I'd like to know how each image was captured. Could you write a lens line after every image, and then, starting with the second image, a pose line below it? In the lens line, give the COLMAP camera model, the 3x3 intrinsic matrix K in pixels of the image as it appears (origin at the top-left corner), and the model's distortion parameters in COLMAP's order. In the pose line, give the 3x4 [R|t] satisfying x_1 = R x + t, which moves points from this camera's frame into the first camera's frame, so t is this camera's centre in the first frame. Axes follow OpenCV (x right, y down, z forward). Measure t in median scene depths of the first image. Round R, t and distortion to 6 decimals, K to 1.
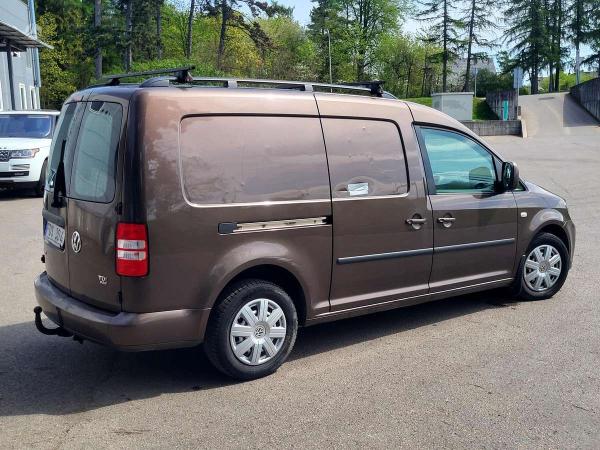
lens RADIAL K [[660.6, 0, 300.0], [0, 660.6, 225.0], [0, 0, 1]] dist [0.028220, 0.001792]
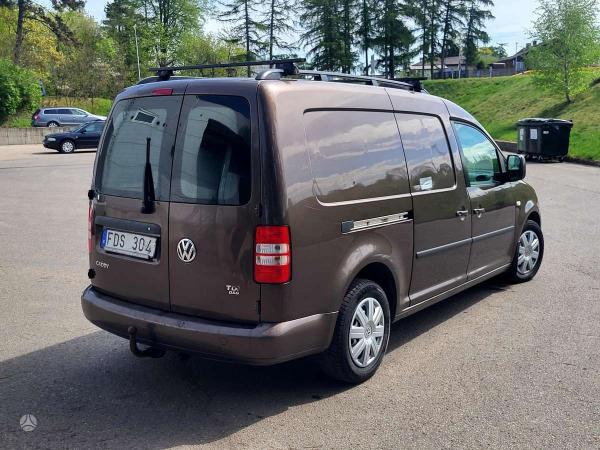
lens RADIAL K [[660.6, 0, 300.0], [0, 660.6, 225.0], [0, 0, 1]] dist [0.028220, 0.001792]
pose [[0.957692, -0.049014, 0.283589, -0.350635], [0.048986, 0.998774, 0.007196, -0.006334], [-0.283594, 0.007000, 0.958919, 0.077267]]
